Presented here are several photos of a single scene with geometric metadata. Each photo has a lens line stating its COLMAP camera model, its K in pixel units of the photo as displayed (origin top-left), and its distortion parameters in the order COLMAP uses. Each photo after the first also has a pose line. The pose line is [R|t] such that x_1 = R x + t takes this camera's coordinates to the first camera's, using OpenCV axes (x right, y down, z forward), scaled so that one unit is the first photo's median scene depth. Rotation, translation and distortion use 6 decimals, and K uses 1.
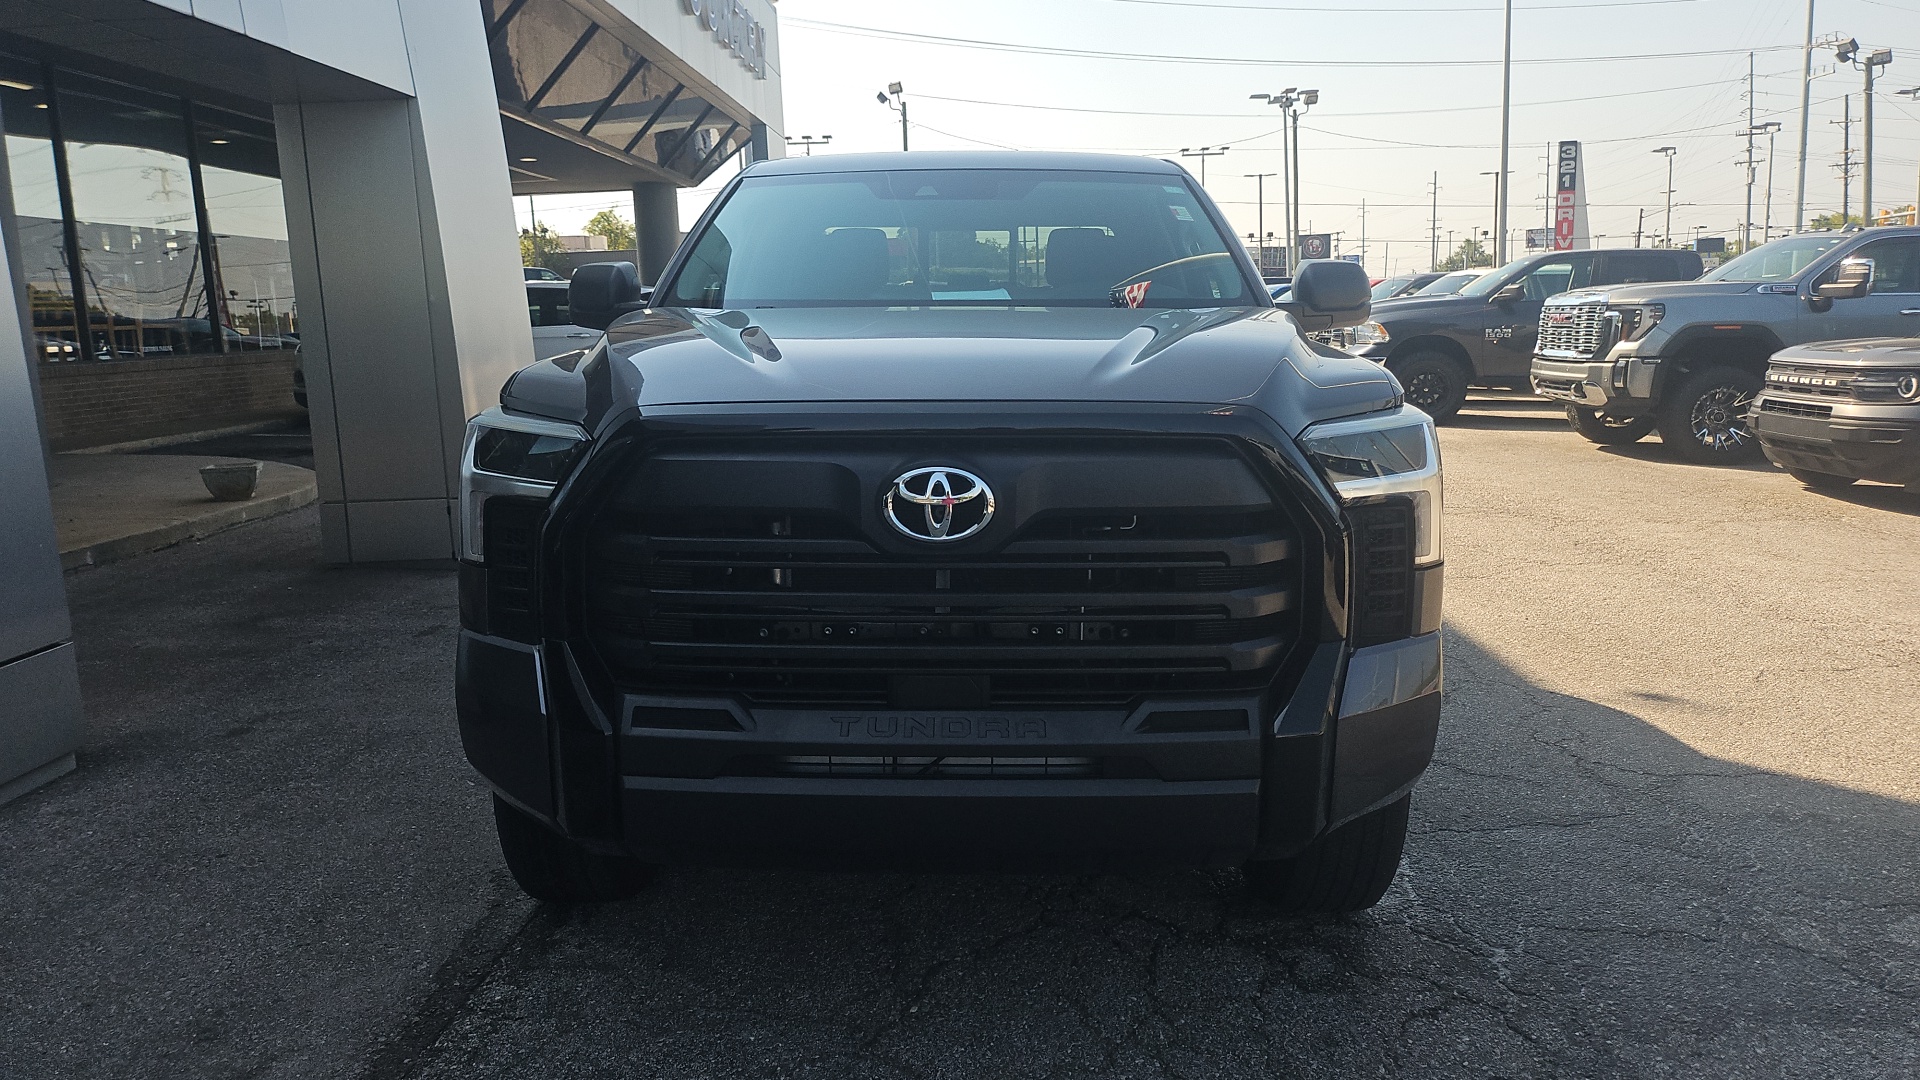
lens RADIAL K [[1358.7, 0, 958.3], [0, 1358.7, 549.9], [0, 0, 1]] dist [0.053447, -0.069008]
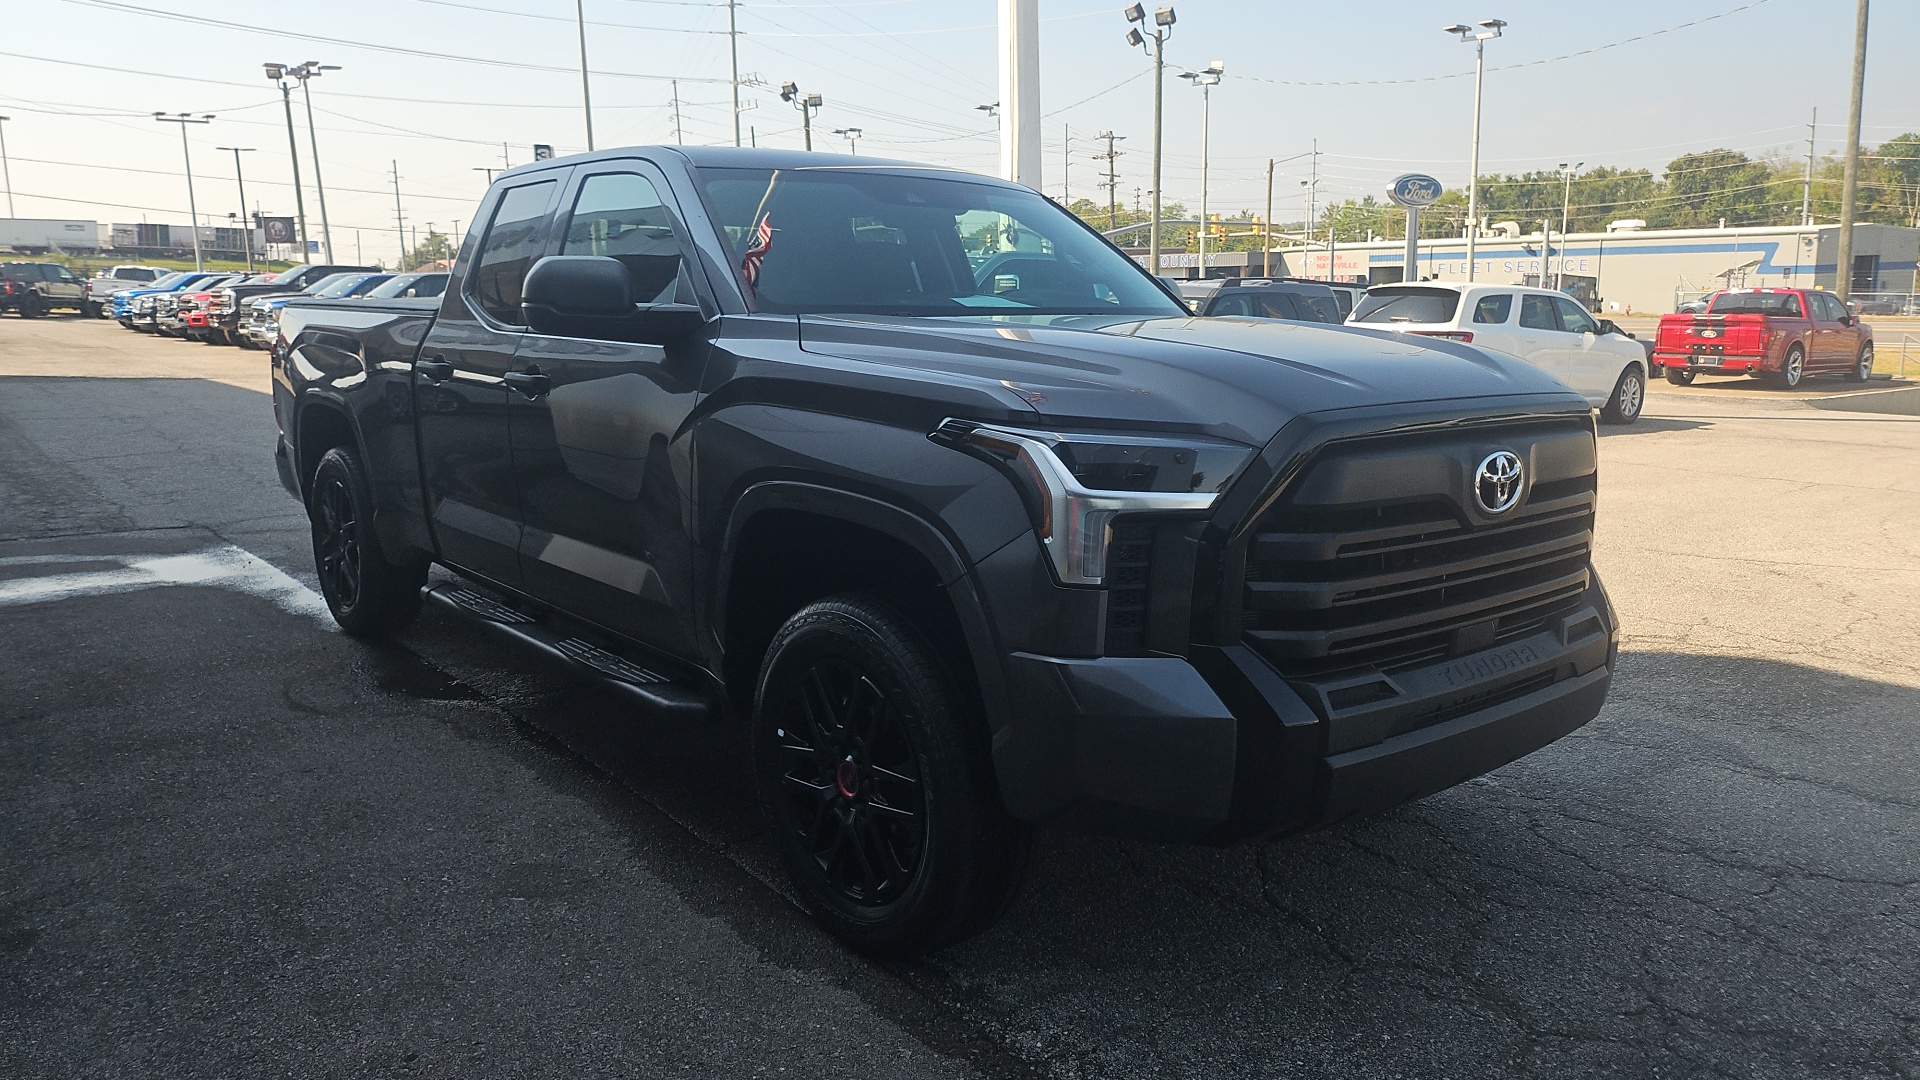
lens RADIAL K [[1358.7, 0, 961.7], [0, 1358.7, 539.4], [0, 0, 1]] dist [0.053447, -0.069008]
pose [[0.745780, -0.099264, 0.658756, -0.062701], [0.100516, 0.994283, 0.036028, -0.003937], [-0.658566, 0.039346, 0.751494, 0.020134]]
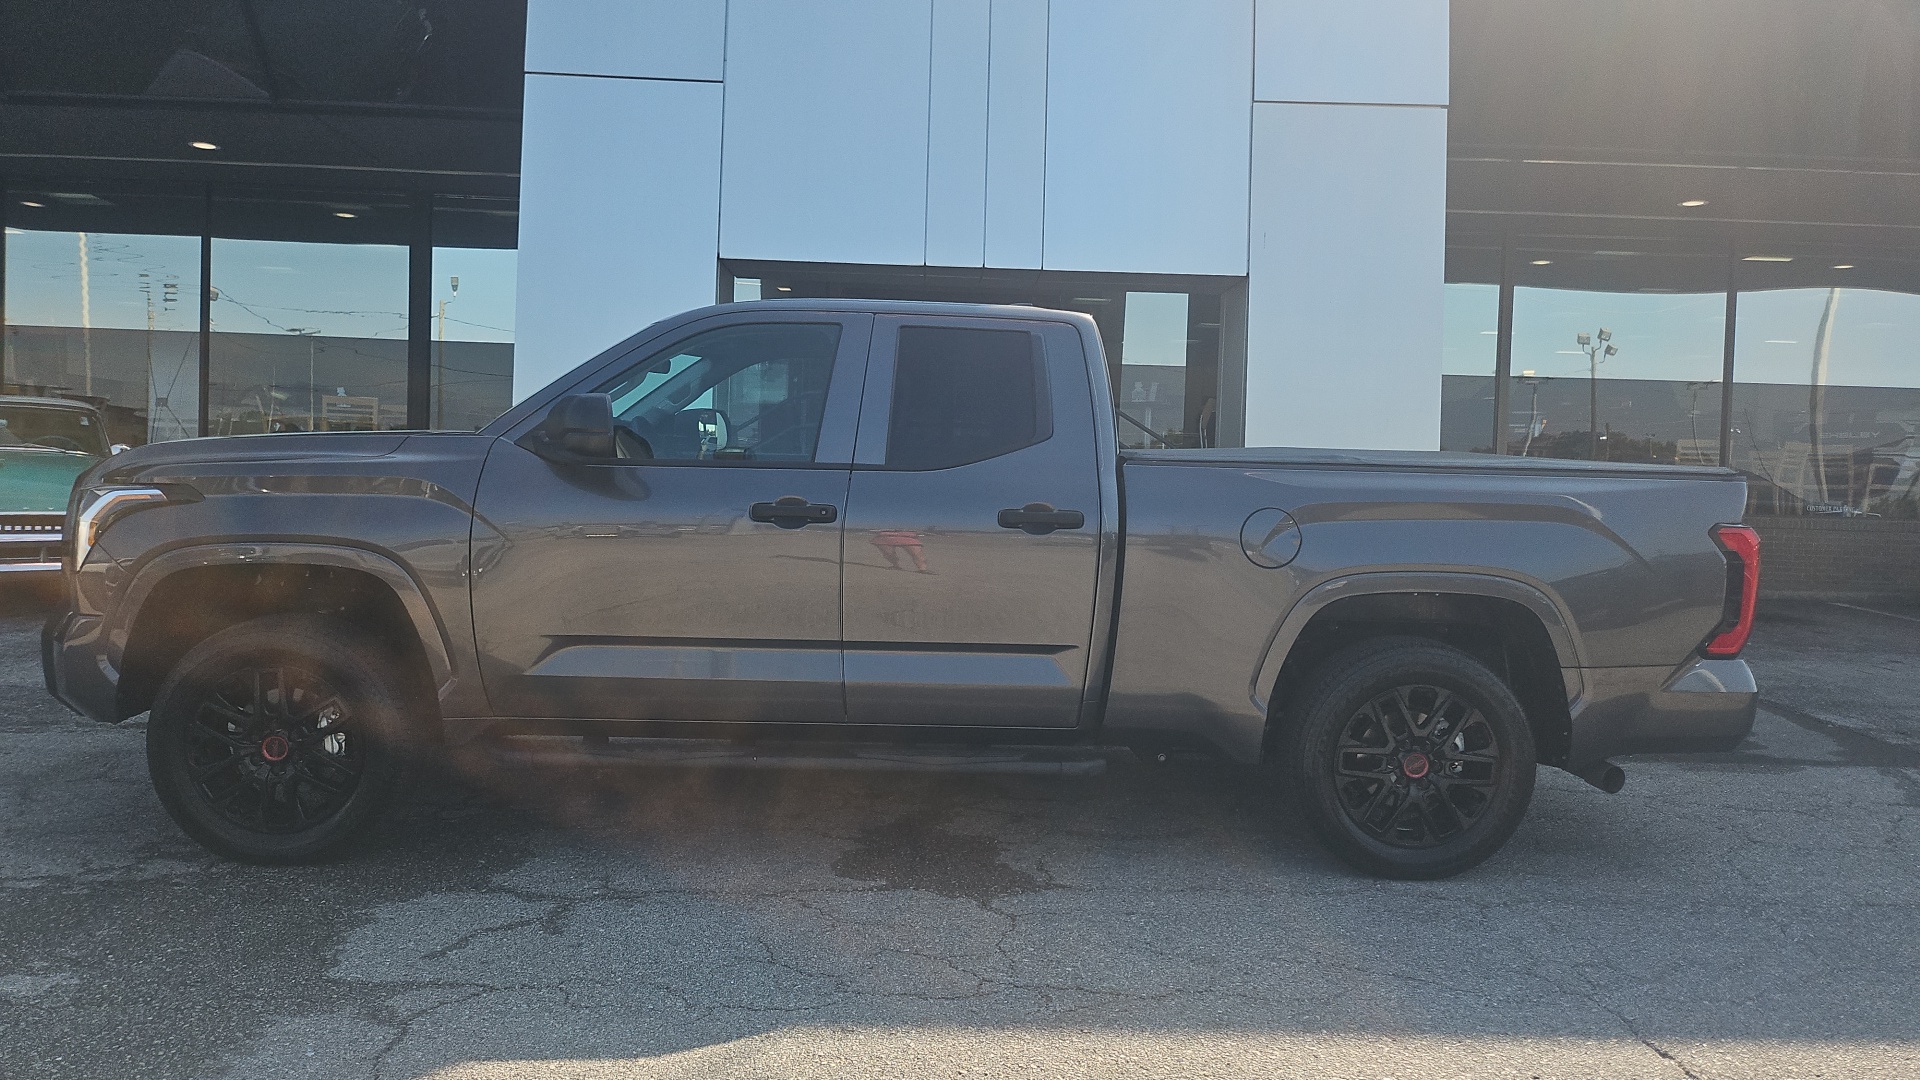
lens RADIAL K [[1358.7, 0, 941.3], [0, 1358.7, 530.3], [0, 0, 1]] dist [0.053447, -0.069008]
pose [[0.077880, 0.082104, -0.993576, 0.727091], [-0.206728, 0.976272, 0.064470, -0.130829], [0.975294, 0.200379, 0.093006, 0.643651]]
